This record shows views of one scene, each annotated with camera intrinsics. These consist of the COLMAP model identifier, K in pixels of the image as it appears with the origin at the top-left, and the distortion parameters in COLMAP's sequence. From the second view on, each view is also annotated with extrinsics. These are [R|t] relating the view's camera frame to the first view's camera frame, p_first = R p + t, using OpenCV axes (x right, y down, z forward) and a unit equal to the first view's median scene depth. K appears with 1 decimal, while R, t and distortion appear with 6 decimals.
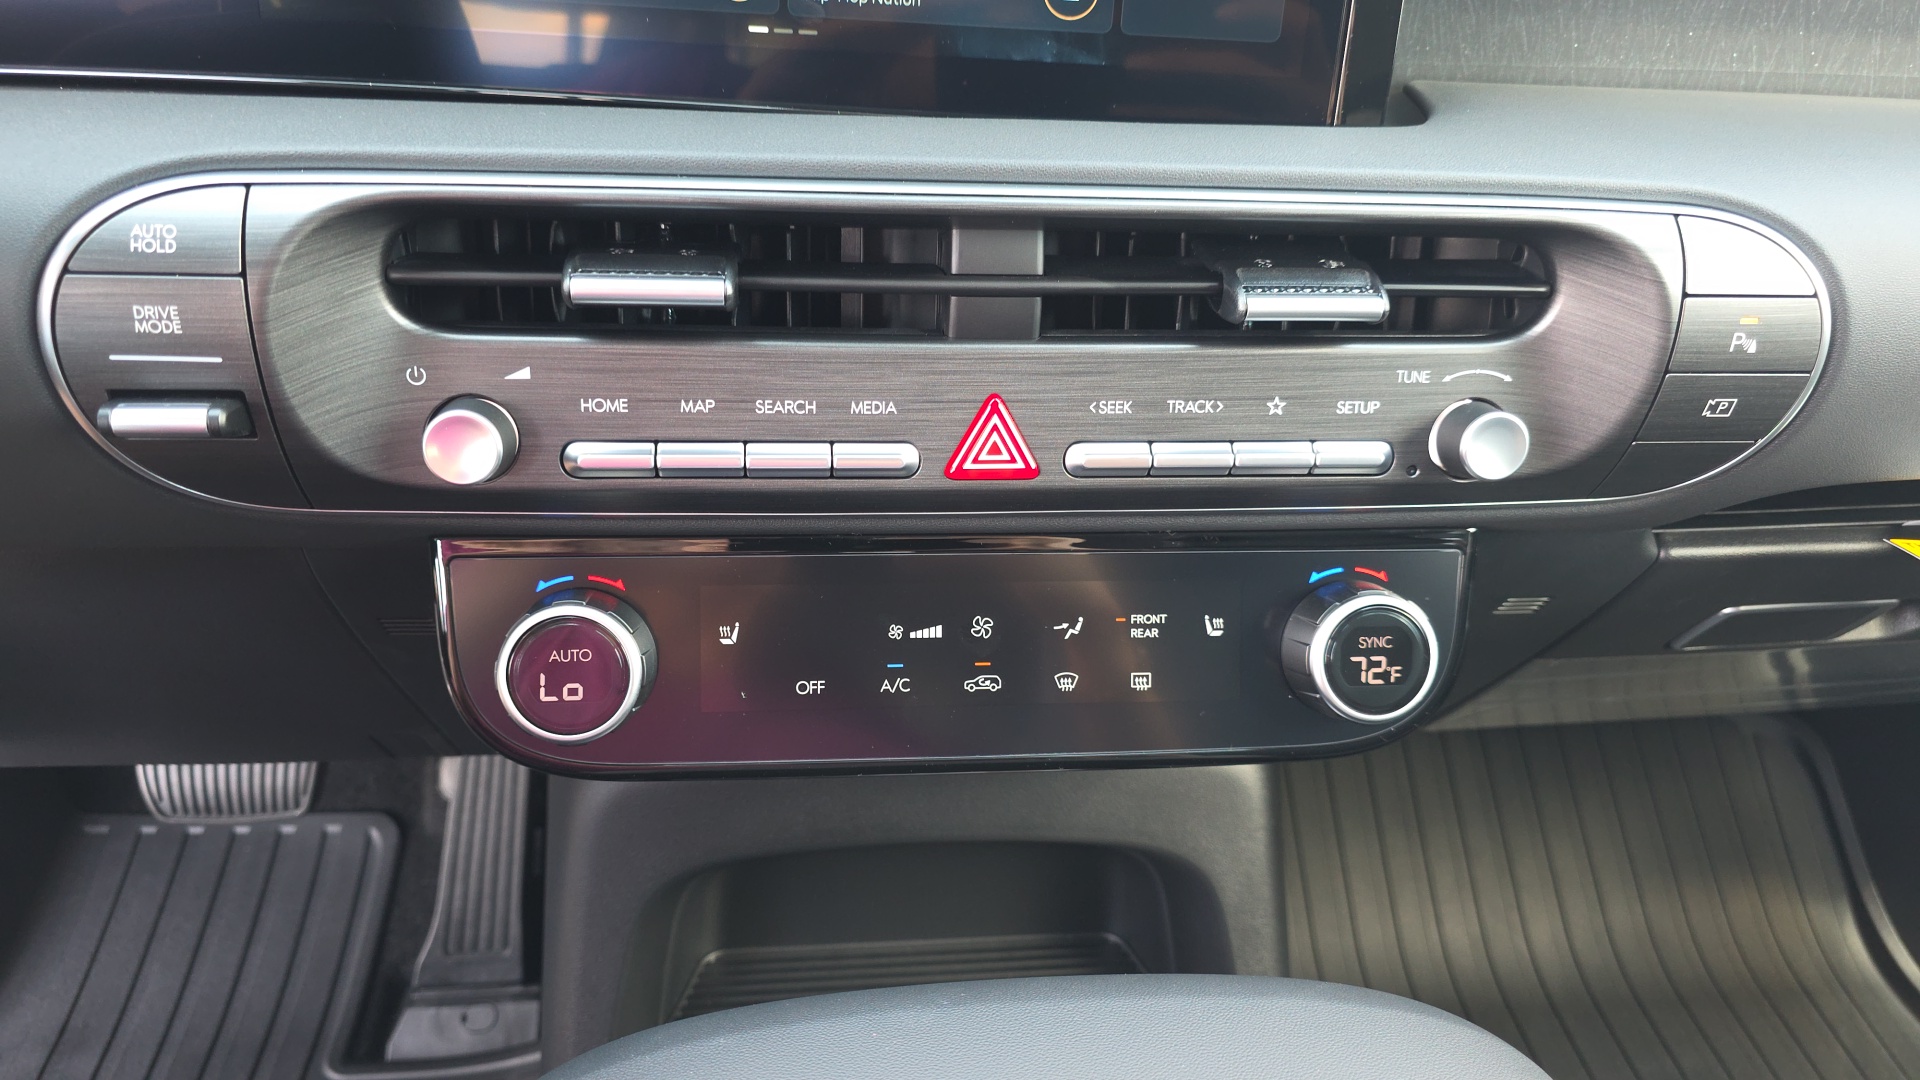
lens RADIAL K [[1319.7, 0, 941.2], [0, 1319.7, 527.1], [0, 0, 1]] dist [0.044297, -0.048823]
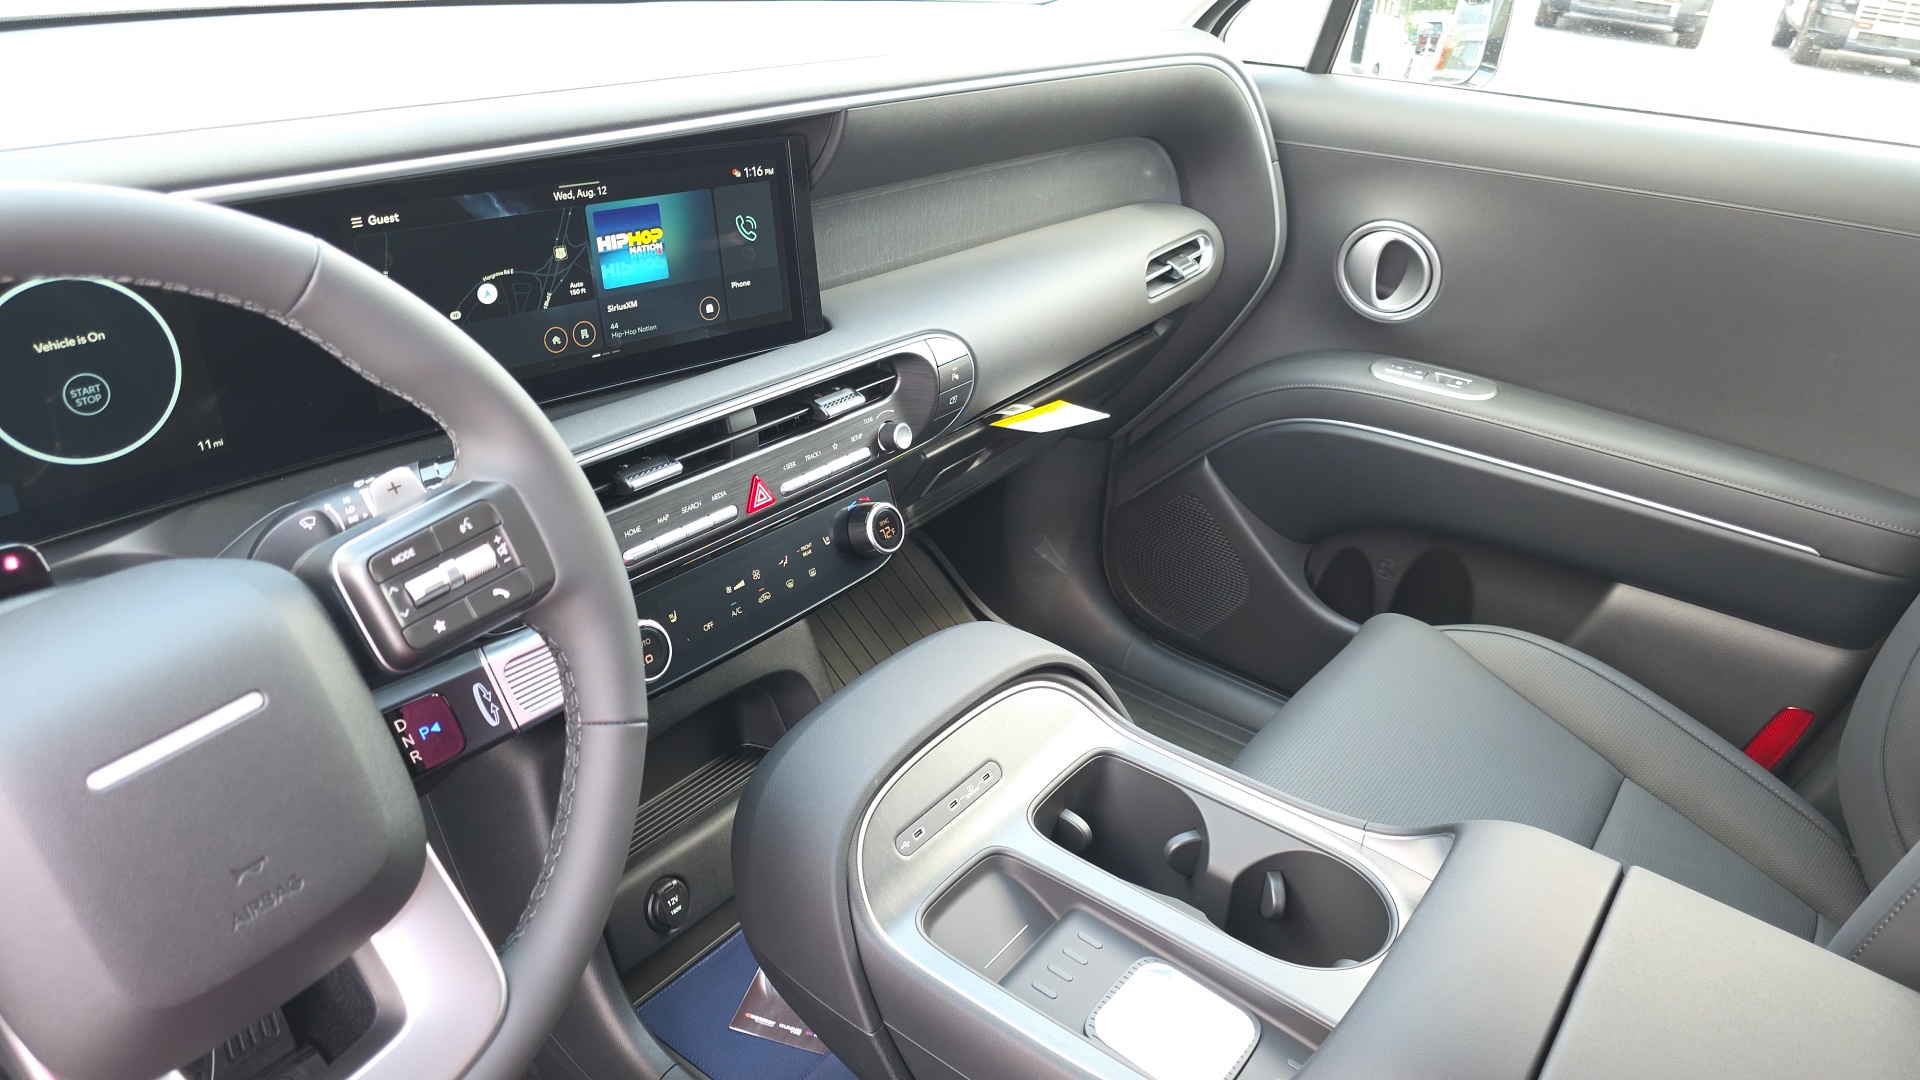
lens RADIAL K [[1281.8, 0, 963.3], [0, 1281.8, 527.7], [0, 0, 1]] dist [0.050552, -0.101207]
pose [[0.679190, -0.338286, 0.651355, -1.247837], [0.333760, 0.932737, 0.136401, -0.199836], [-0.653686, 0.124754, 0.746412, -0.986603]]
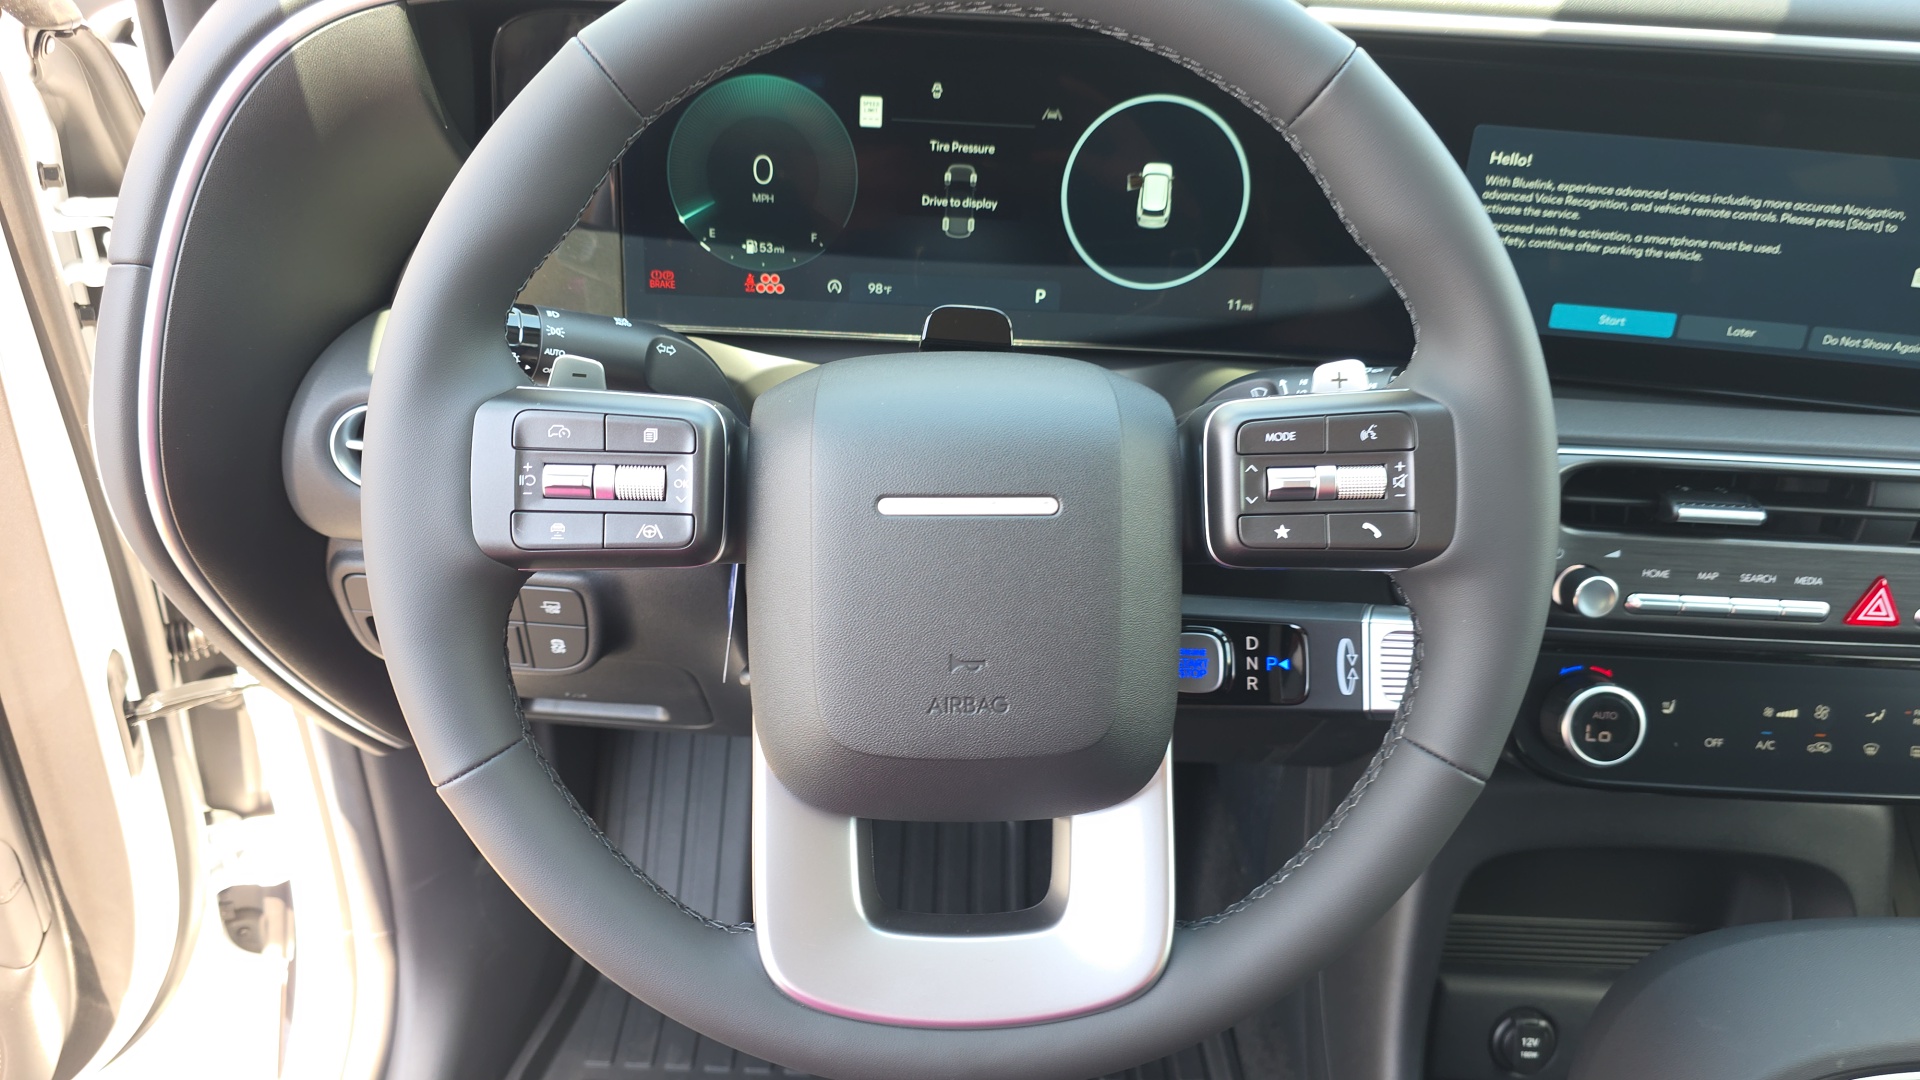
lens RADIAL K [[1330.1, 0, 967.2], [0, 1330.1, 563.1], [0, 0, 1]] dist [0.088209, -0.112225]
pose [[0.994291, 0.055523, -0.091115, -0.935756], [-0.054900, 0.998448, 0.009326, -0.068666], [0.091491, -0.004271, 0.995797, -0.791846]]
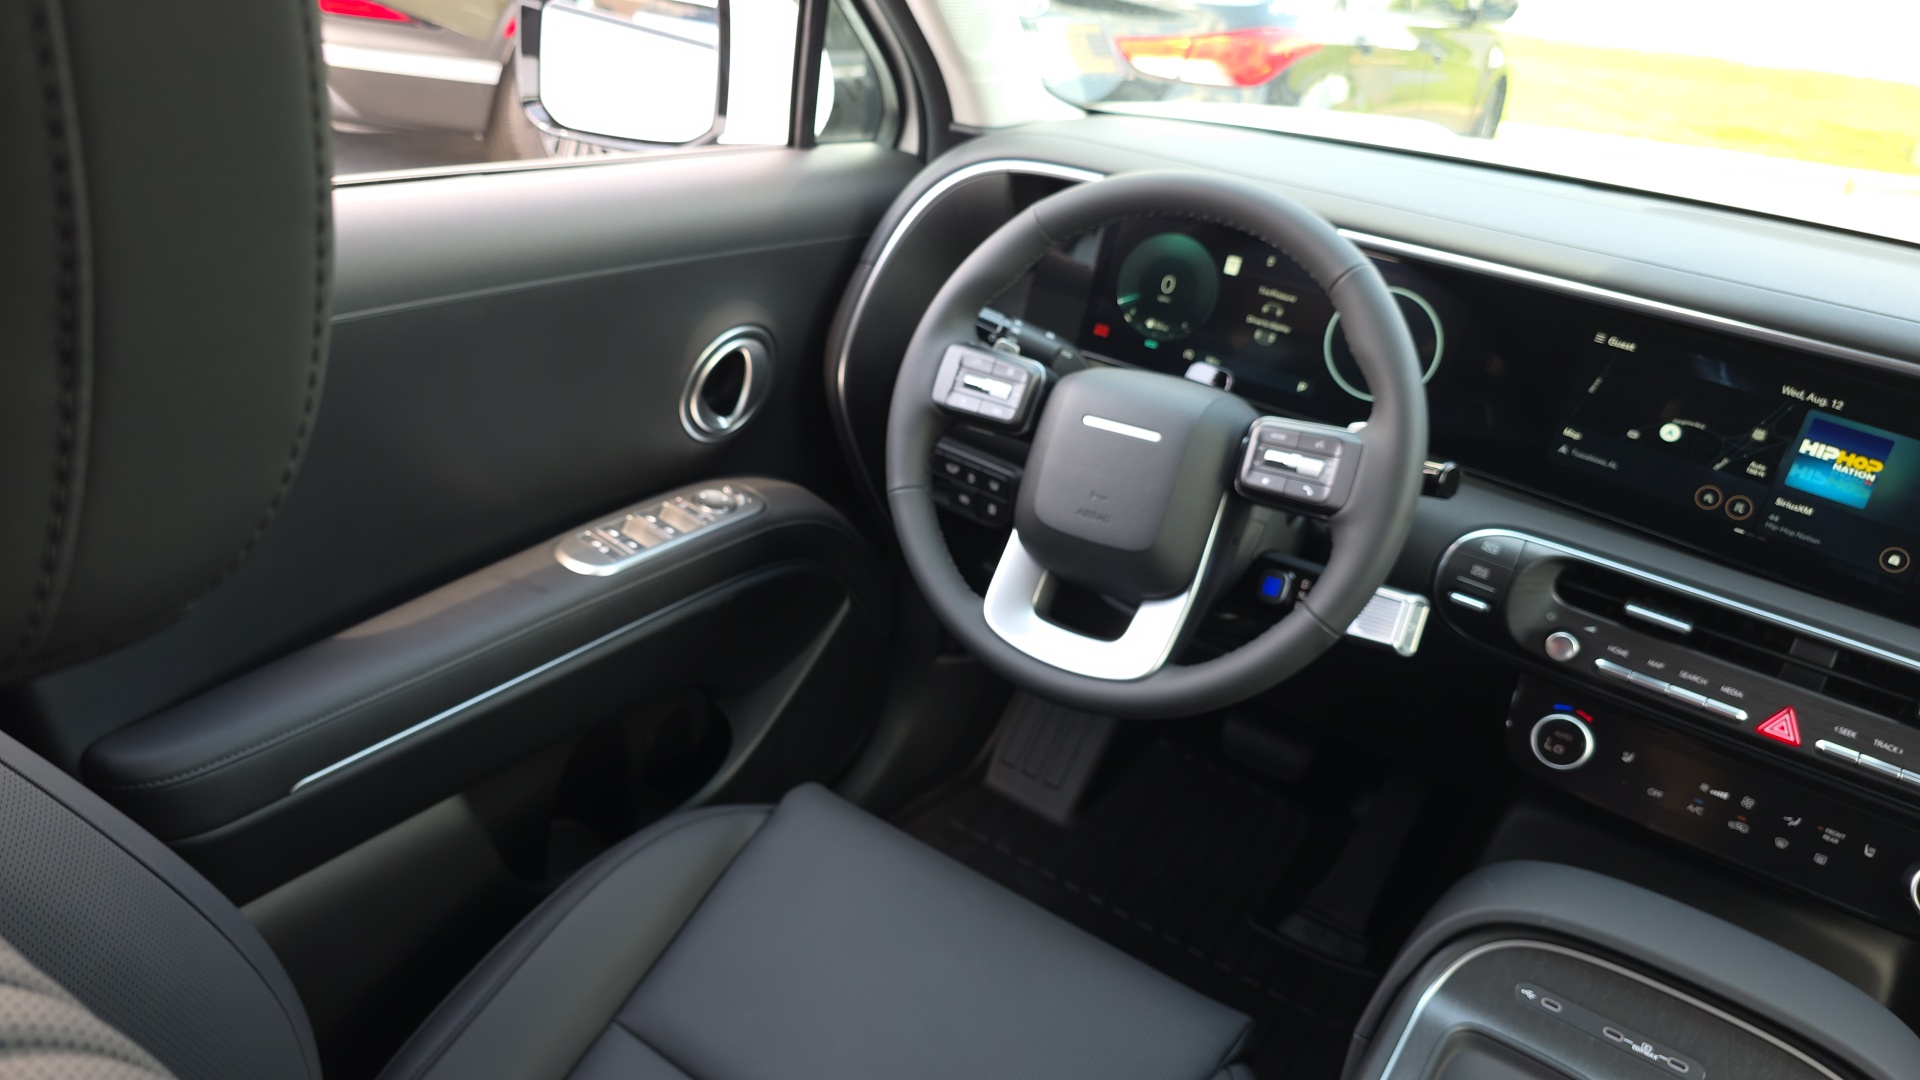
lens RADIAL K [[1319.7, 0, 941.2], [0, 1319.7, 527.1], [0, 0, 1]] dist [0.044297, -0.048823]
pose [[0.769965, 0.317449, -0.553516, 0.087373], [-0.386974, 0.922042, -0.009495, 0.212036], [0.507351, 0.221507, 0.832784, -1.806980]]
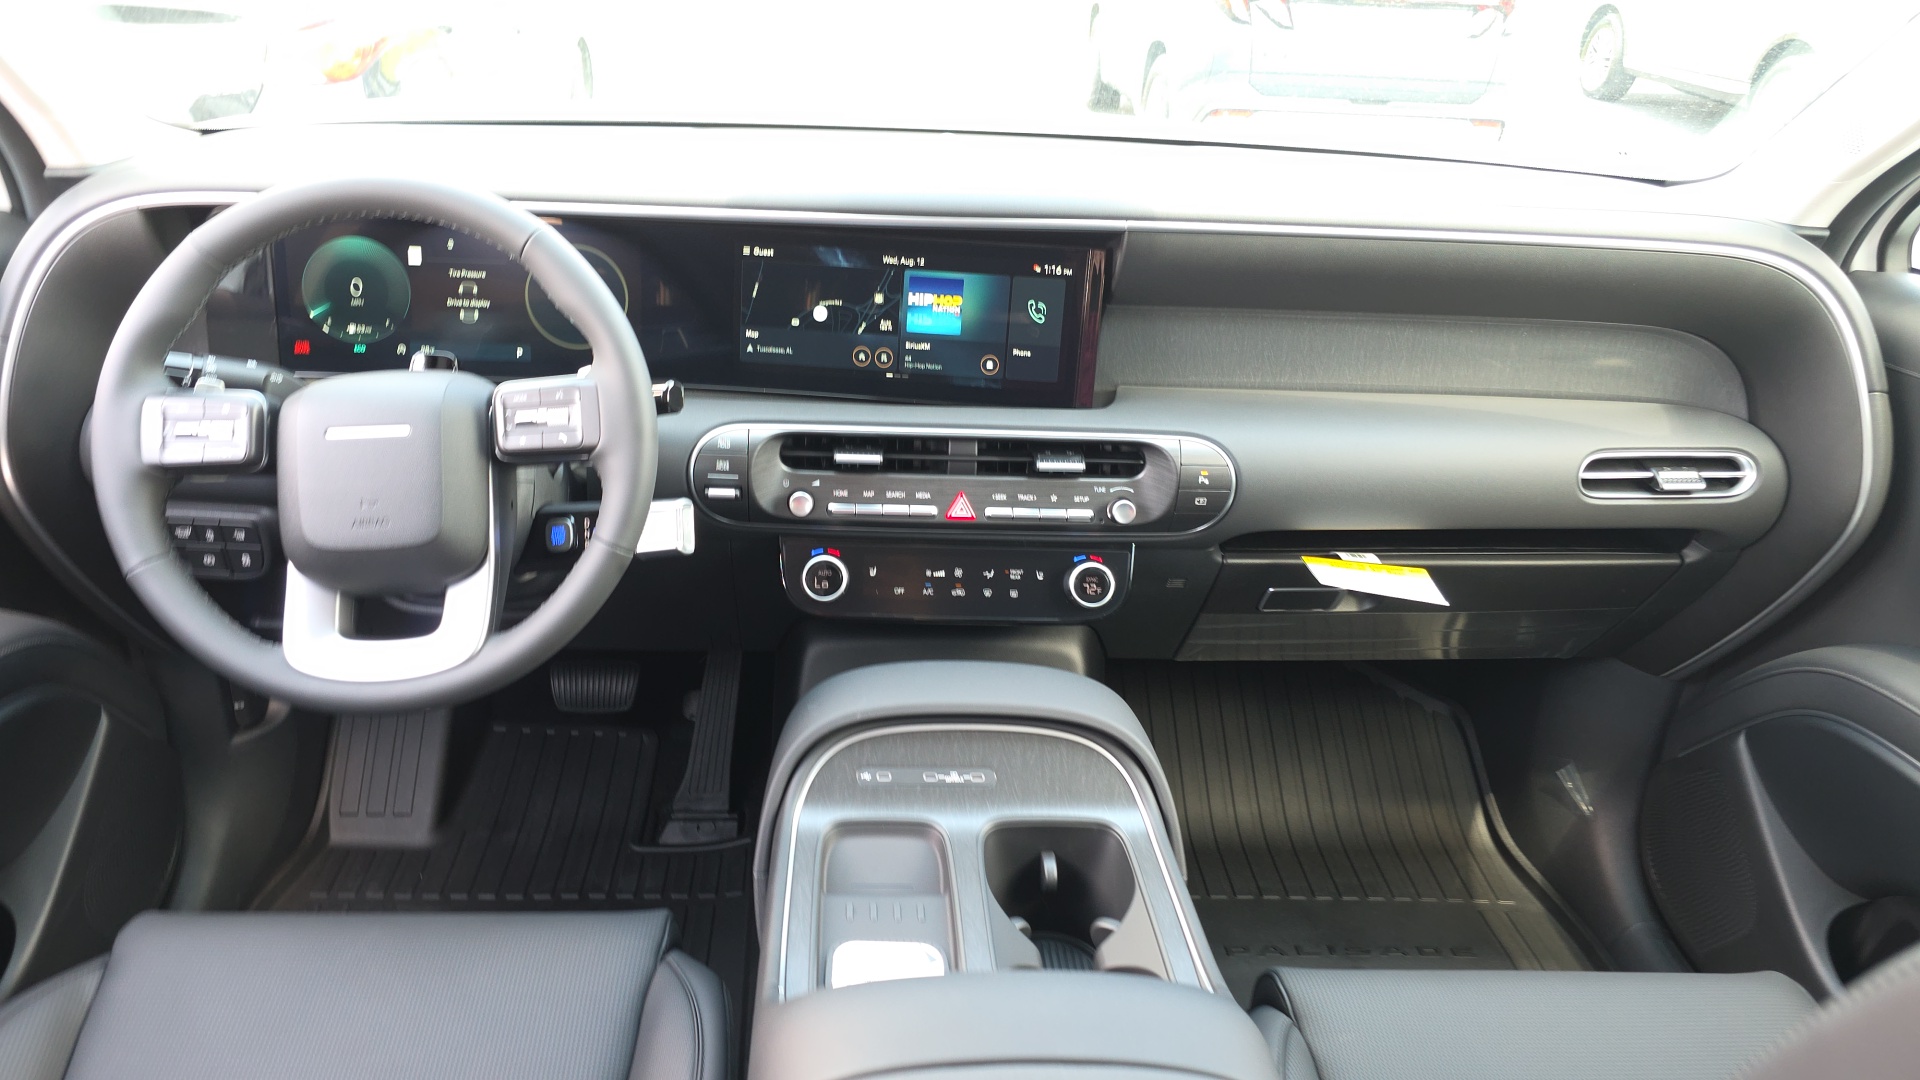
lens RADIAL K [[1274.5, 0, 904.6], [0, 1274.5, 536.9], [0, 0, 1]] dist [0.077645, -0.086603]
pose [[0.997548, 0.021304, -0.066672, 0.107244], [-0.027383, 0.995416, -0.091637, 0.280912], [0.064414, 0.093238, 0.993558, -1.967026]]
